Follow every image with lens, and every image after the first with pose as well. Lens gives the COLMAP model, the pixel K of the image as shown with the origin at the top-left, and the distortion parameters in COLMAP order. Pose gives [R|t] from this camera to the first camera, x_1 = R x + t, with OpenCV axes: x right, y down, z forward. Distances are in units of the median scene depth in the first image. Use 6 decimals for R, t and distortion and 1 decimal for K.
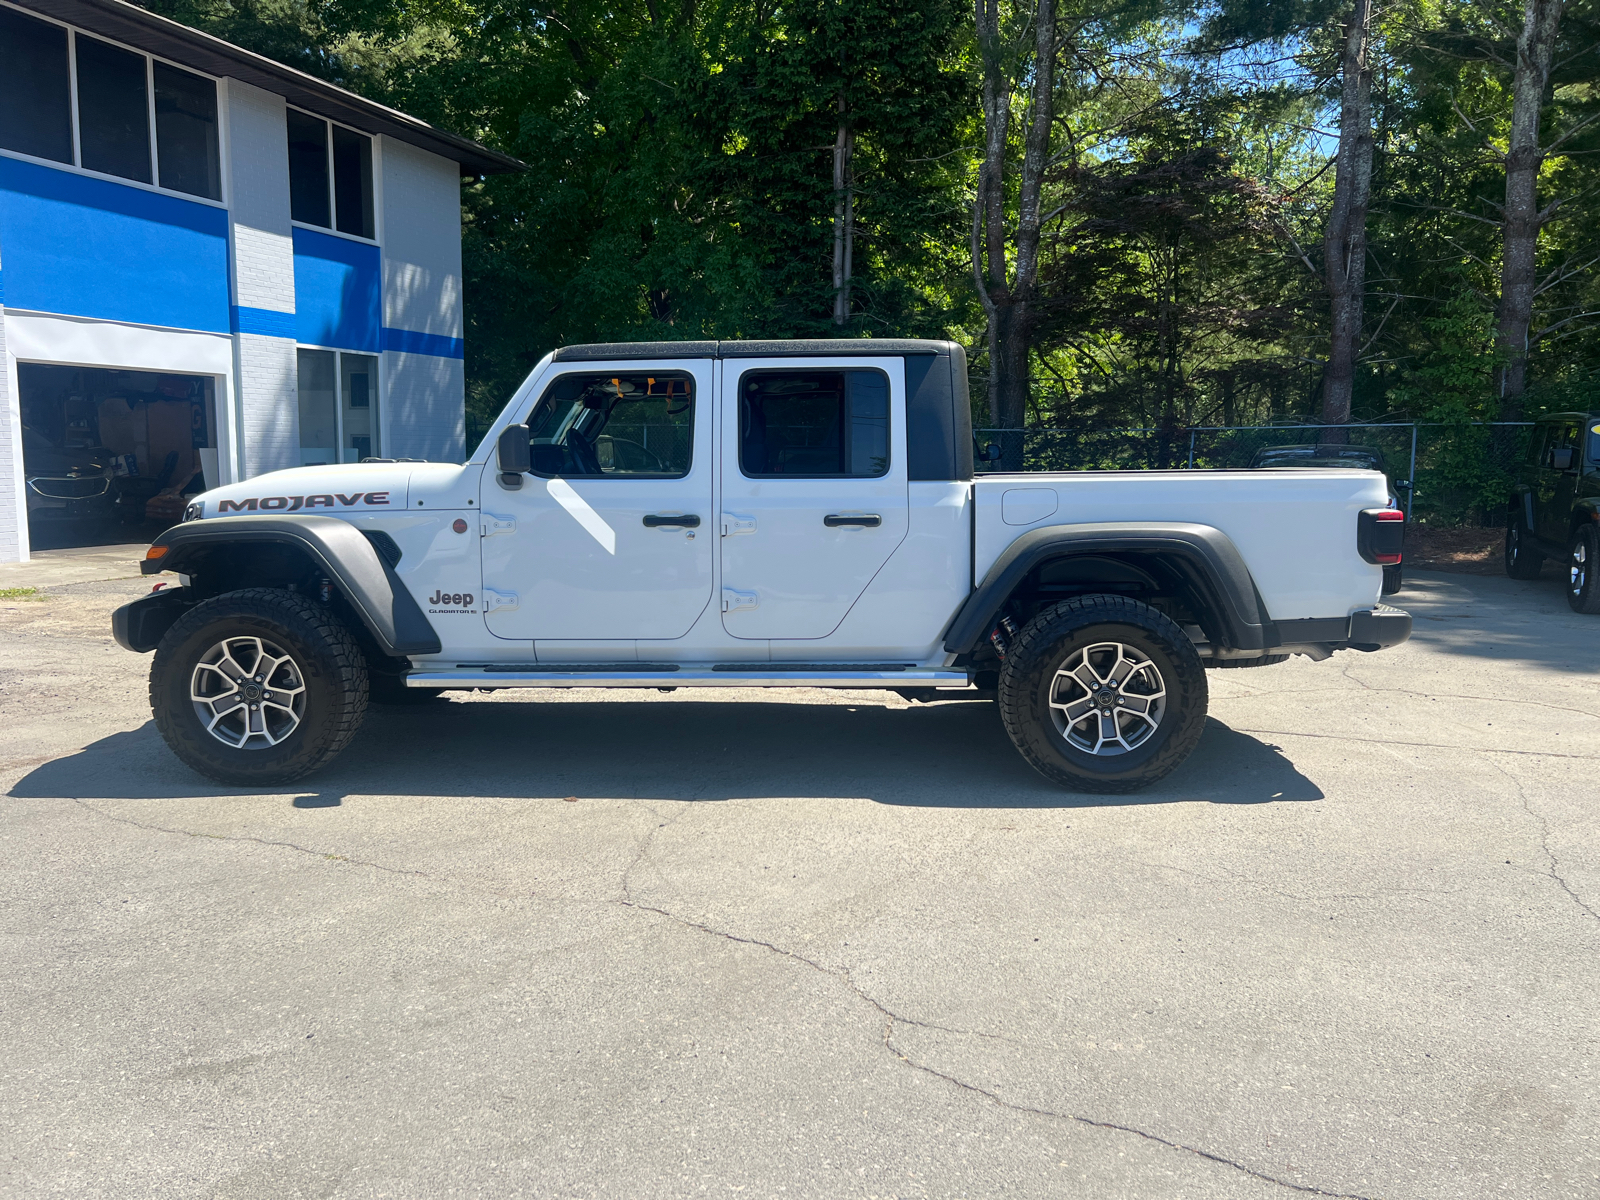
lens RADIAL K [[1210.1, 0, 813.1], [0, 1210.1, 608.6], [0, 0, 1]] dist [0.039615, -0.040040]
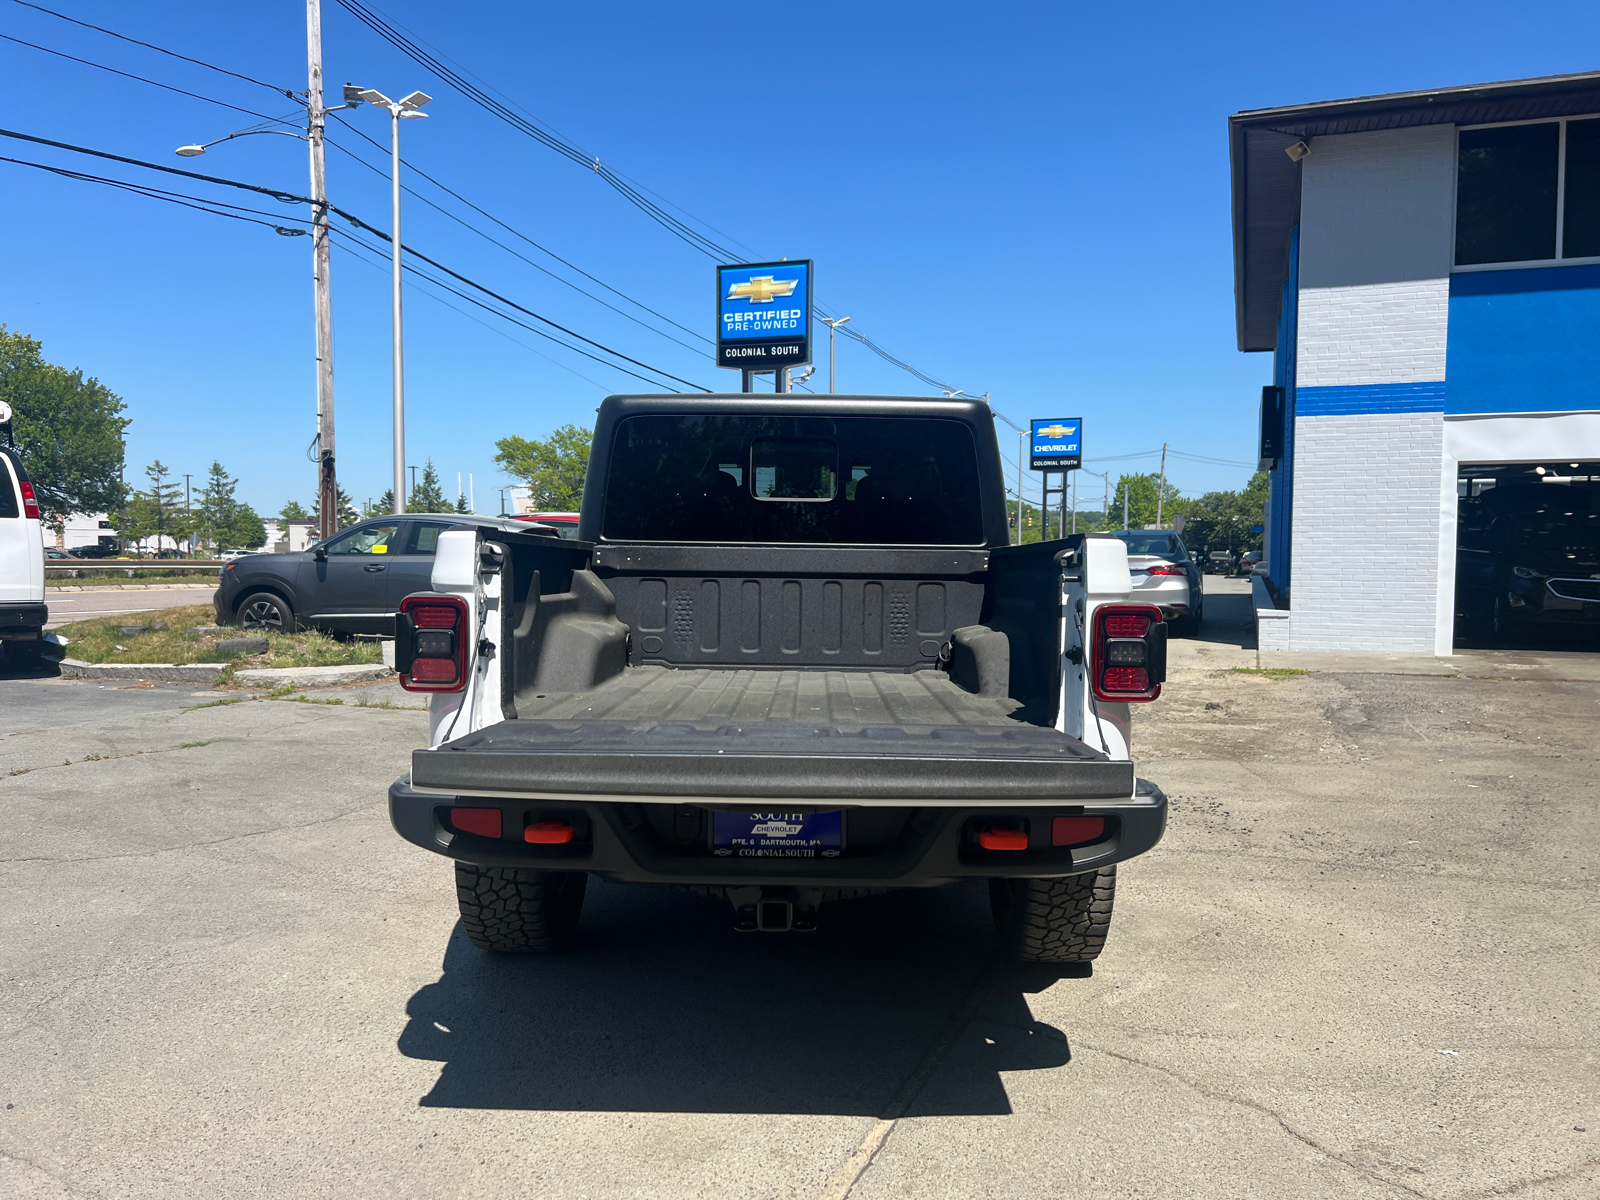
lens RADIAL K [[1211.0, 0, 792.7], [0, 1211.0, 610.2], [0, 0, 1]] dist [0.048515, -0.053818]
pose [[-0.012787, 0.040413, -0.999101, 0.363005], [-0.133272, 0.990199, 0.041759, -0.042551], [0.990997, 0.133686, -0.007276, 0.416096]]
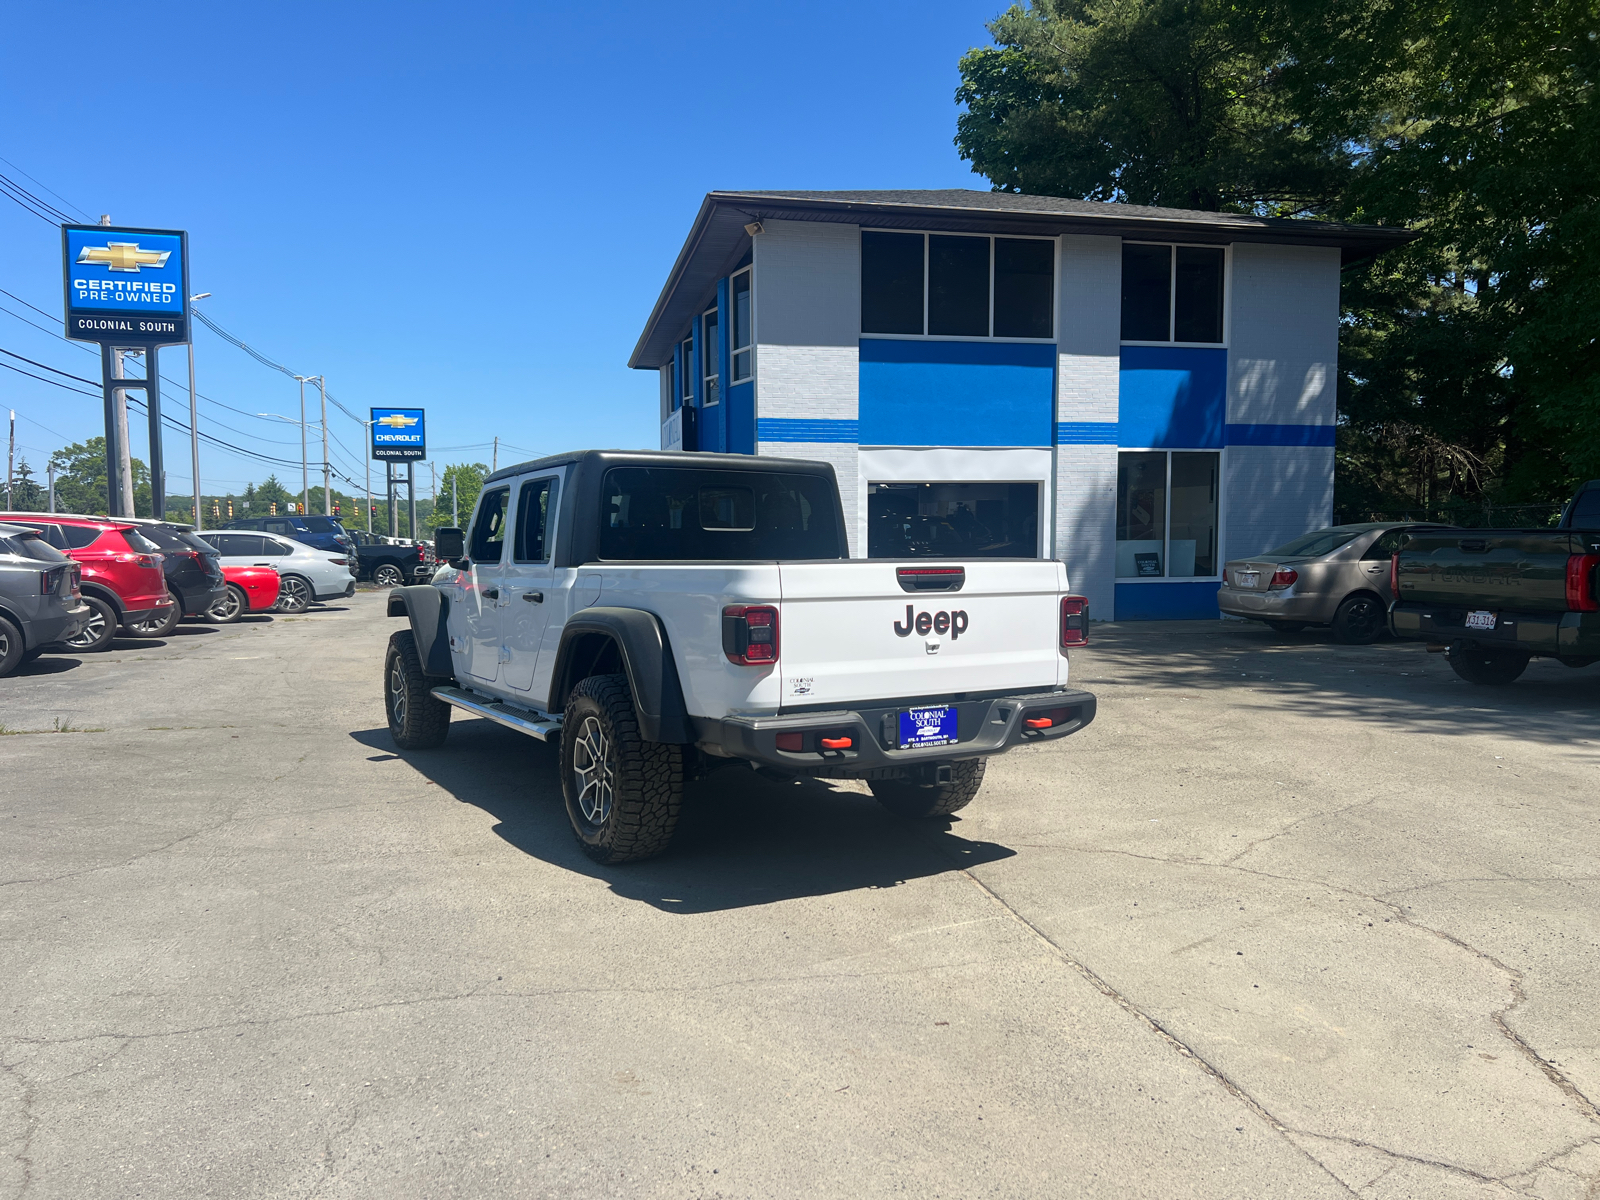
lens RADIAL K [[1211.0, 0, 810.5], [0, 1211.0, 608.1], [0, 0, 1]] dist [0.048515, -0.053818]
pose [[0.529725, 0.037118, -0.847357, 0.441056], [-0.099925, 0.994816, -0.018890, -0.023926], [0.842262, 0.094678, 0.530688, 0.203366]]
